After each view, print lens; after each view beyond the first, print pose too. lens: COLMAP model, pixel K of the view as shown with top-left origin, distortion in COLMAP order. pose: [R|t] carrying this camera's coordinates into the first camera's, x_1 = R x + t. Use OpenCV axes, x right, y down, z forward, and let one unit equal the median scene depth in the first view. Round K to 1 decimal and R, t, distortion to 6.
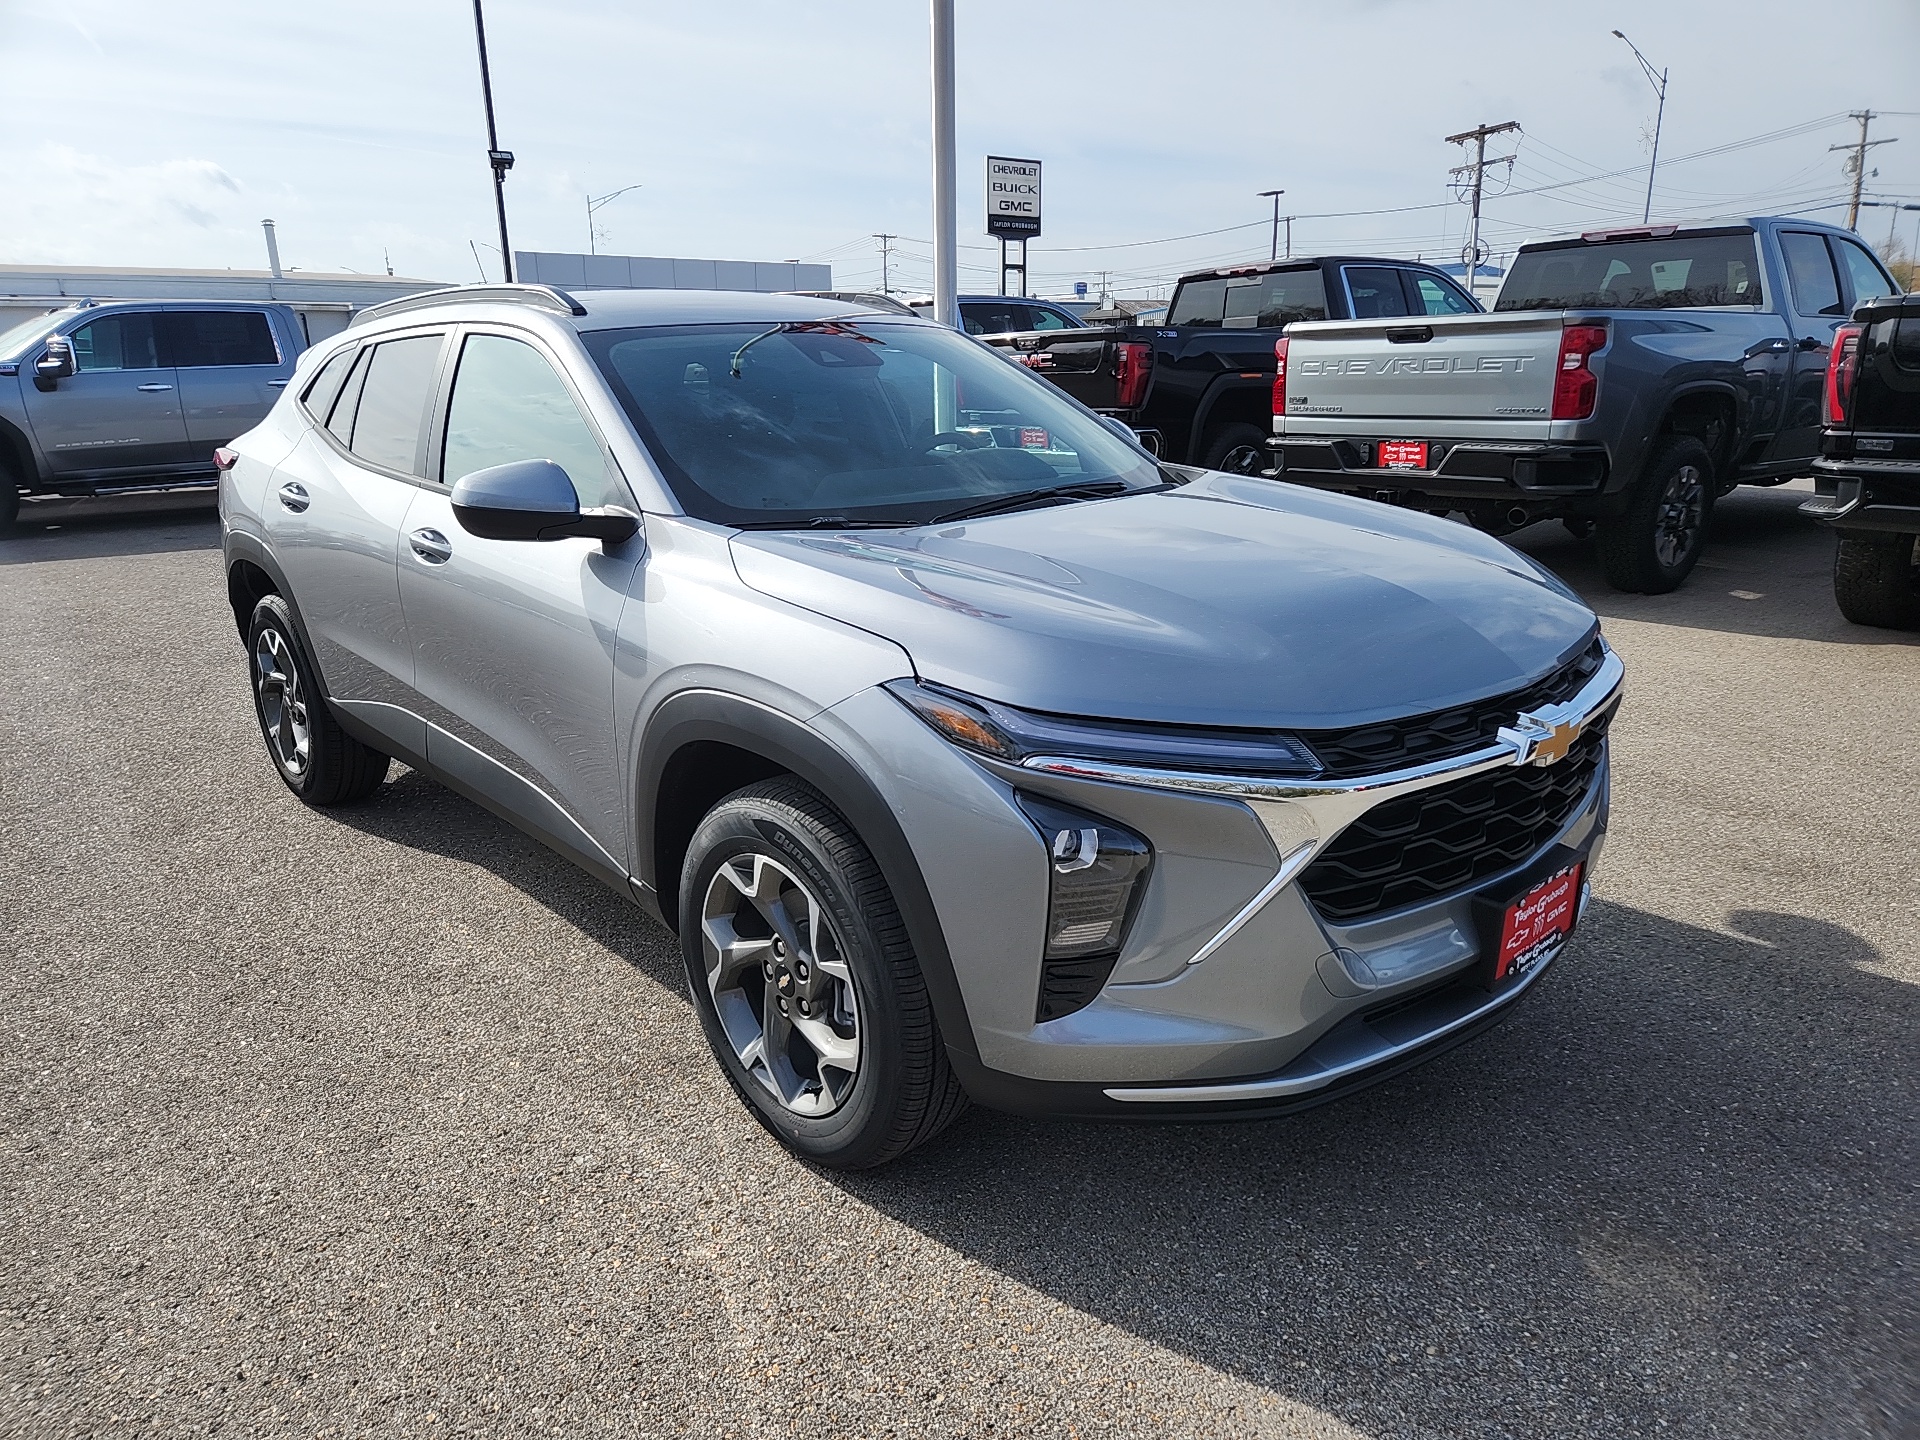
lens RADIAL K [[1264.5, 0, 951.5], [0, 1264.5, 730.4], [0, 0, 1]] dist [0.089183, -0.071879]
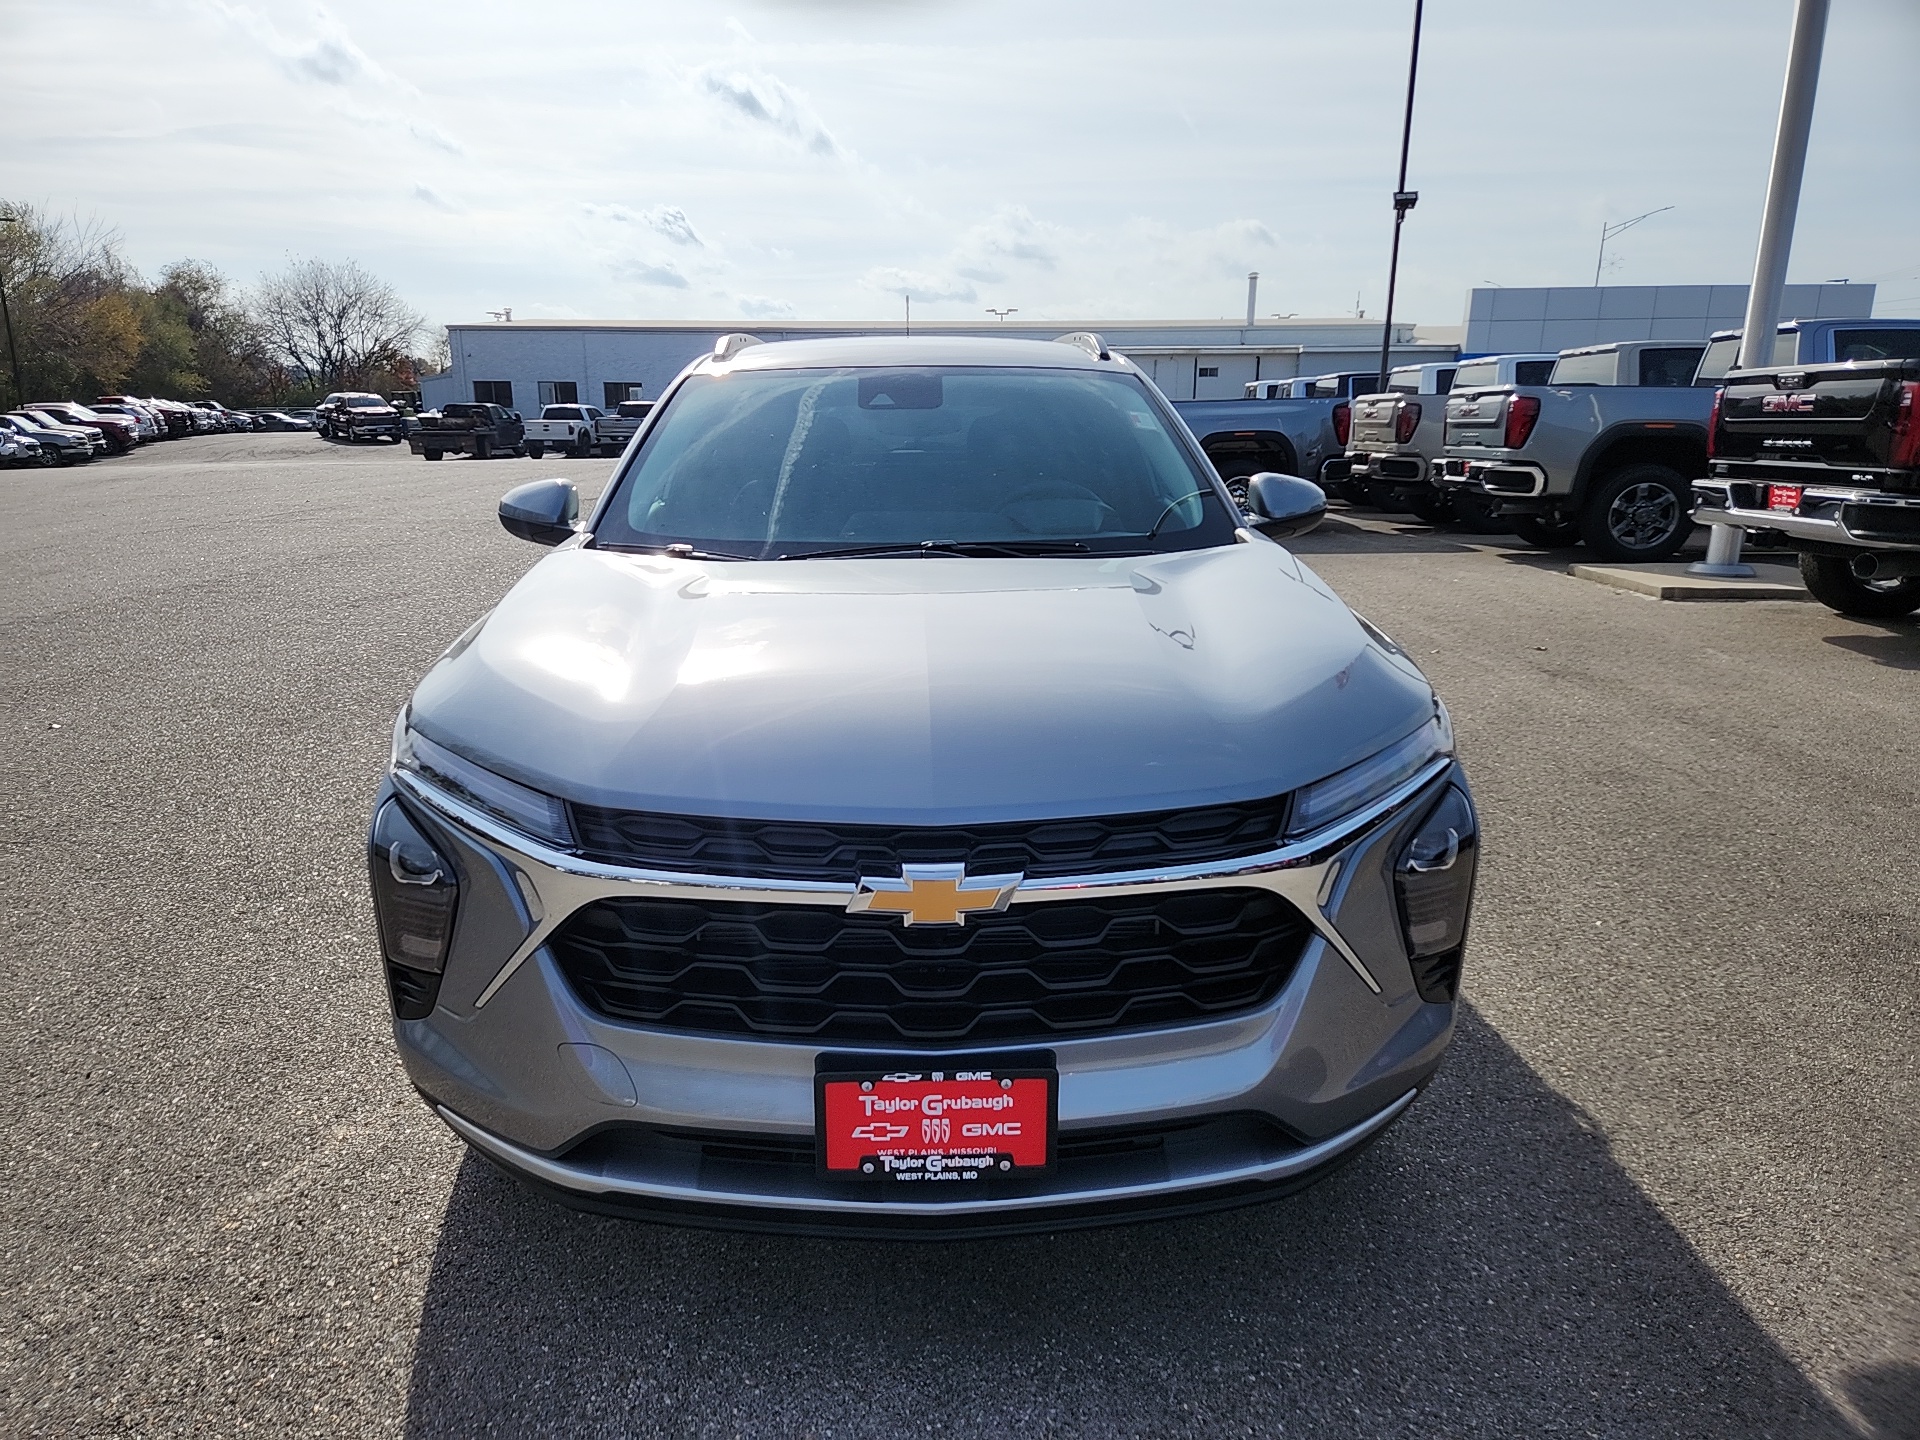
lens RADIAL K [[1260.5, 0, 930.9], [0, 1260.5, 715.3], [0, 0, 1]] dist [0.083860, -0.070438]
pose [[0.754667, 0.175606, -0.632171, 0.274043], [-0.197977, 0.979554, 0.035764, -0.038291], [0.625526, 0.098165, 0.774003, 0.111933]]
